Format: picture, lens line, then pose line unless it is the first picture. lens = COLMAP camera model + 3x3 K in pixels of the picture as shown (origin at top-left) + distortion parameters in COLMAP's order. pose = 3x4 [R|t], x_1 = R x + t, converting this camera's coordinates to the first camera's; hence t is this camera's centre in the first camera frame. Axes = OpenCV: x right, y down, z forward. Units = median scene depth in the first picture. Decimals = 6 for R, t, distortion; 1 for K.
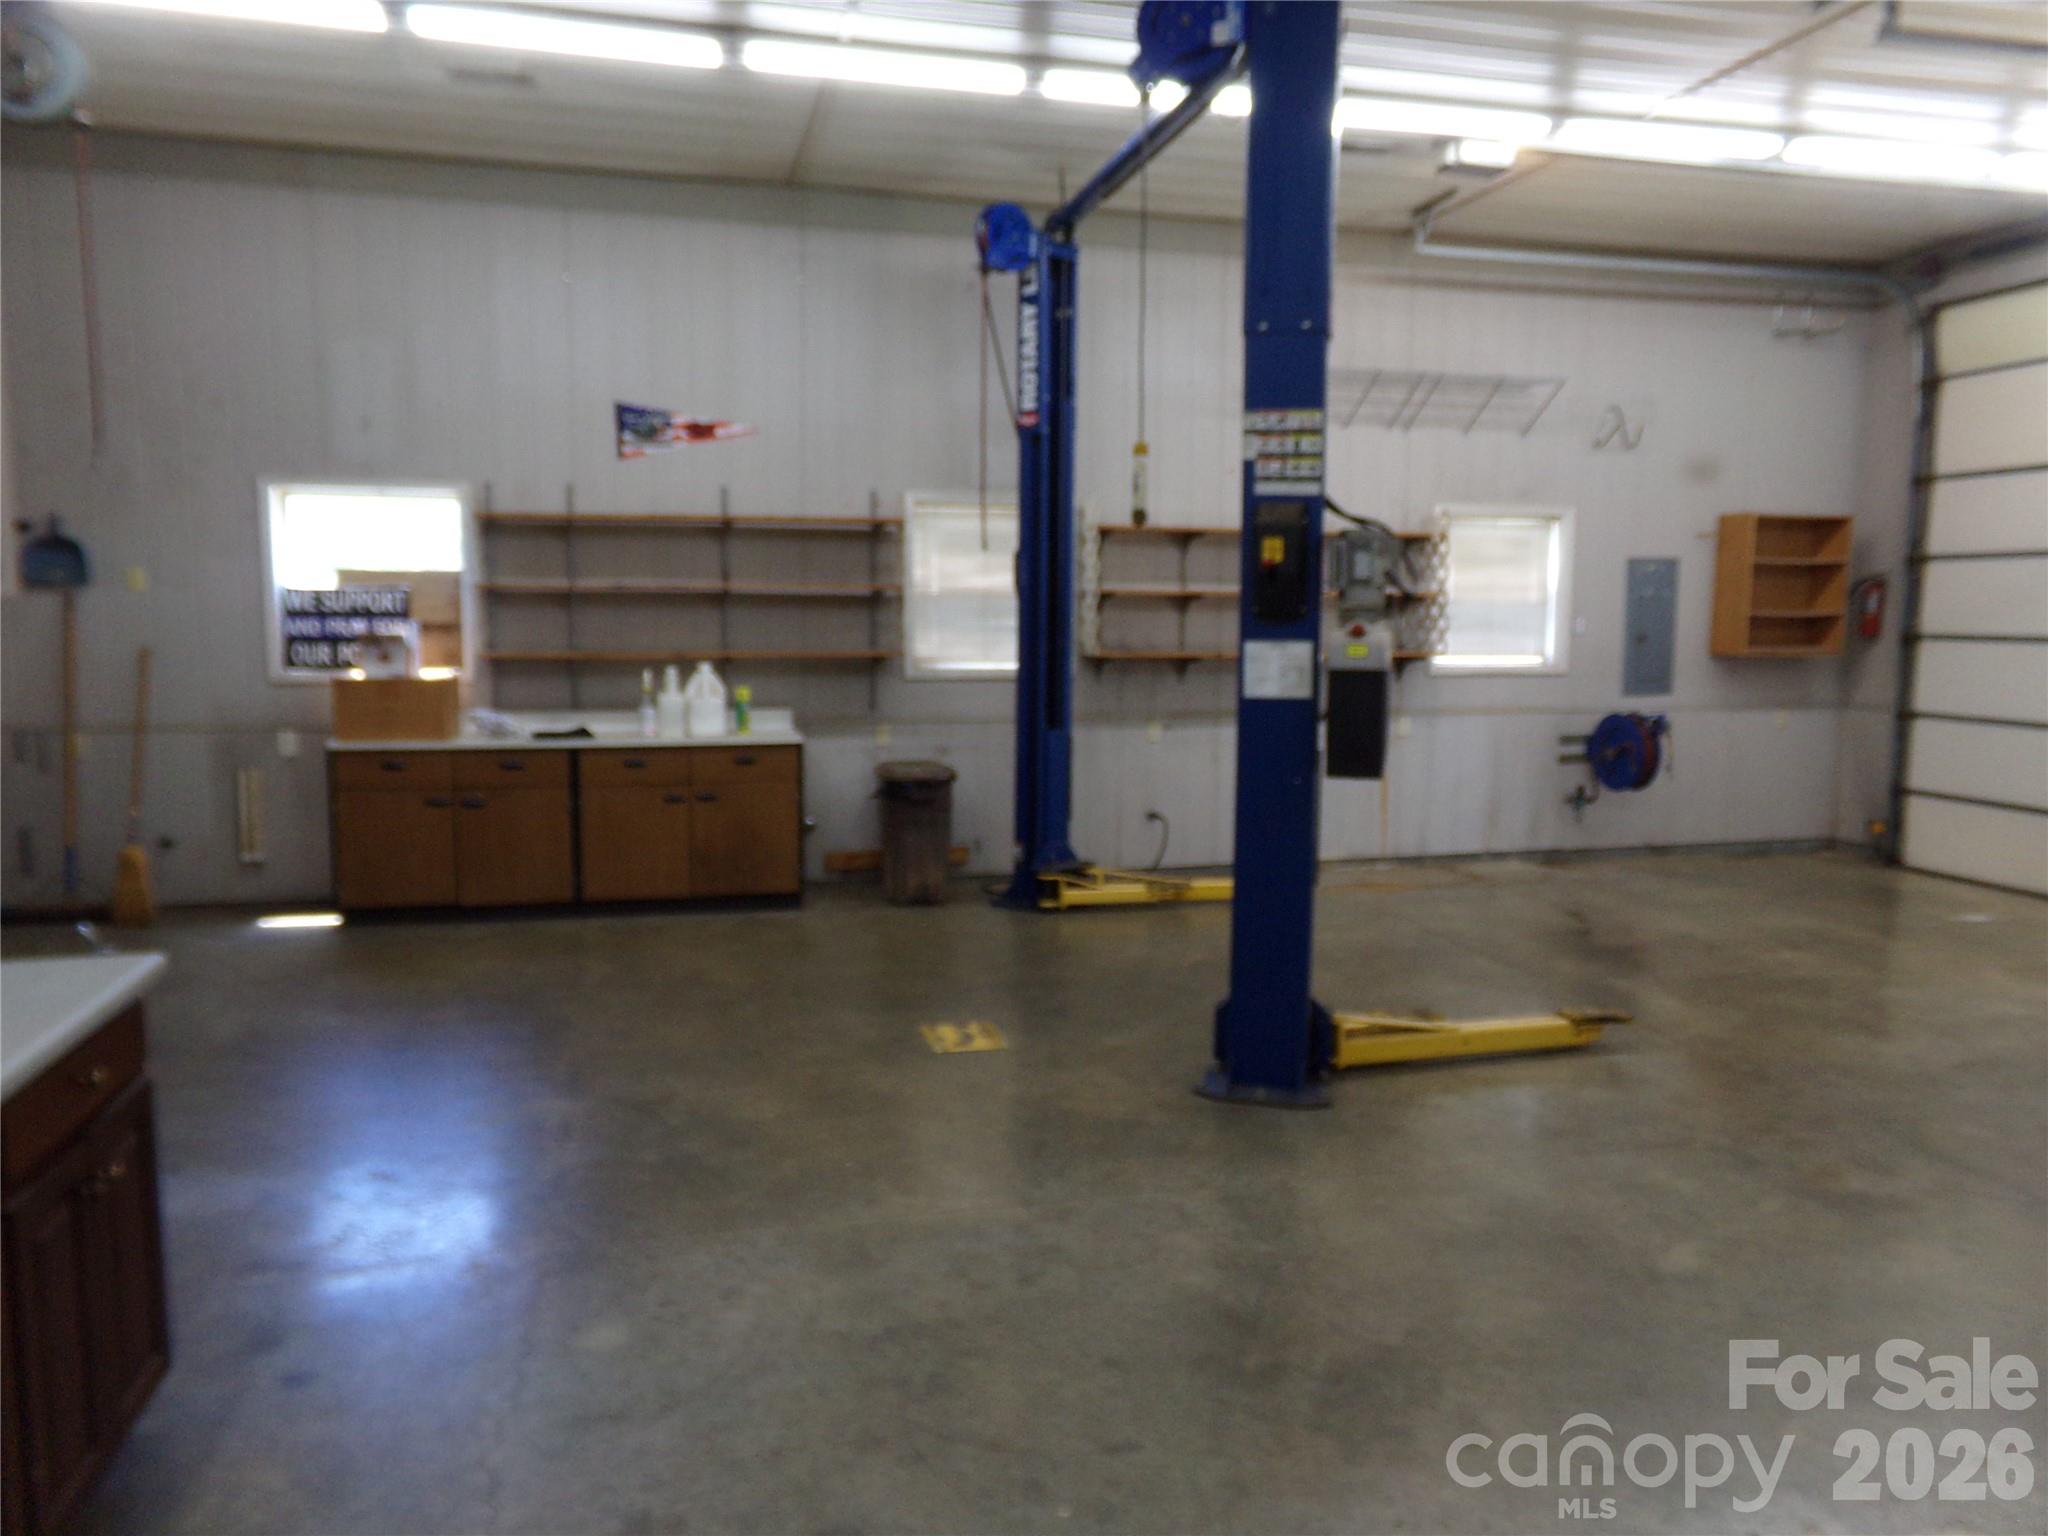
lens RADIAL K [[1396.1, 0, 995.9], [0, 1396.1, 770.2], [0, 0, 1]] dist [-0.047299, 0.073047]
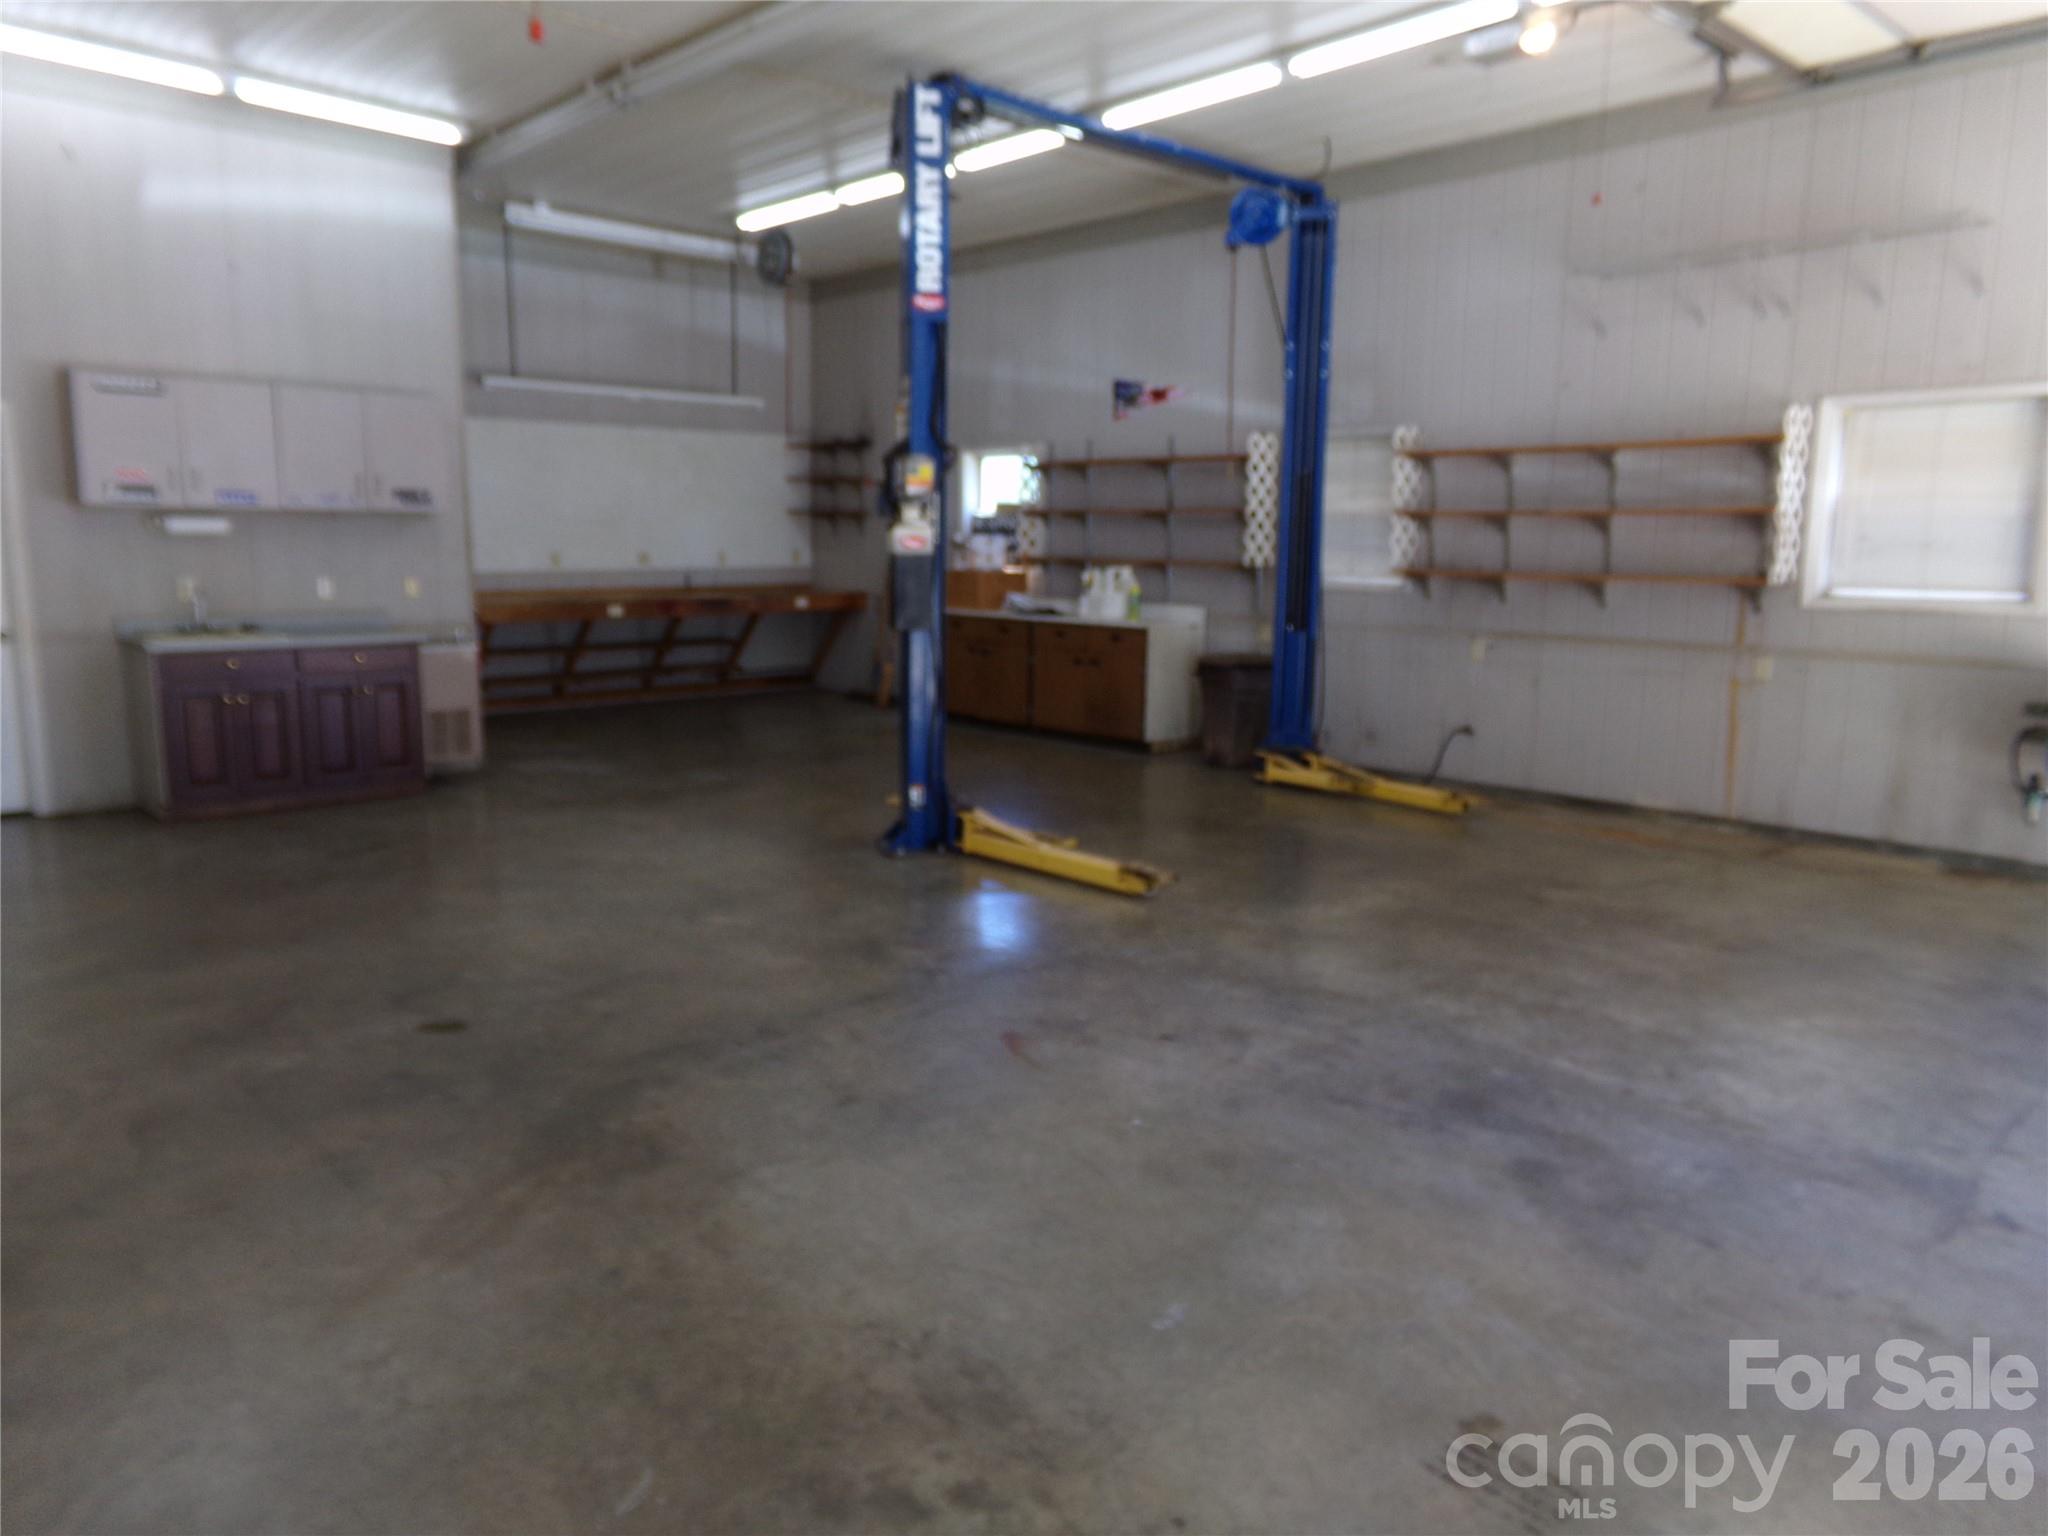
lens RADIAL K [[1396.1, 0, 995.9], [0, 1396.1, 770.2], [0, 0, 1]] dist [-0.047299, 0.073047]
pose [[0.480544, 0.145890, -0.864751, 0.949089], [-0.106887, 0.988458, 0.107363, -0.012754], [0.870432, 0.040838, 0.490591, 0.221236]]
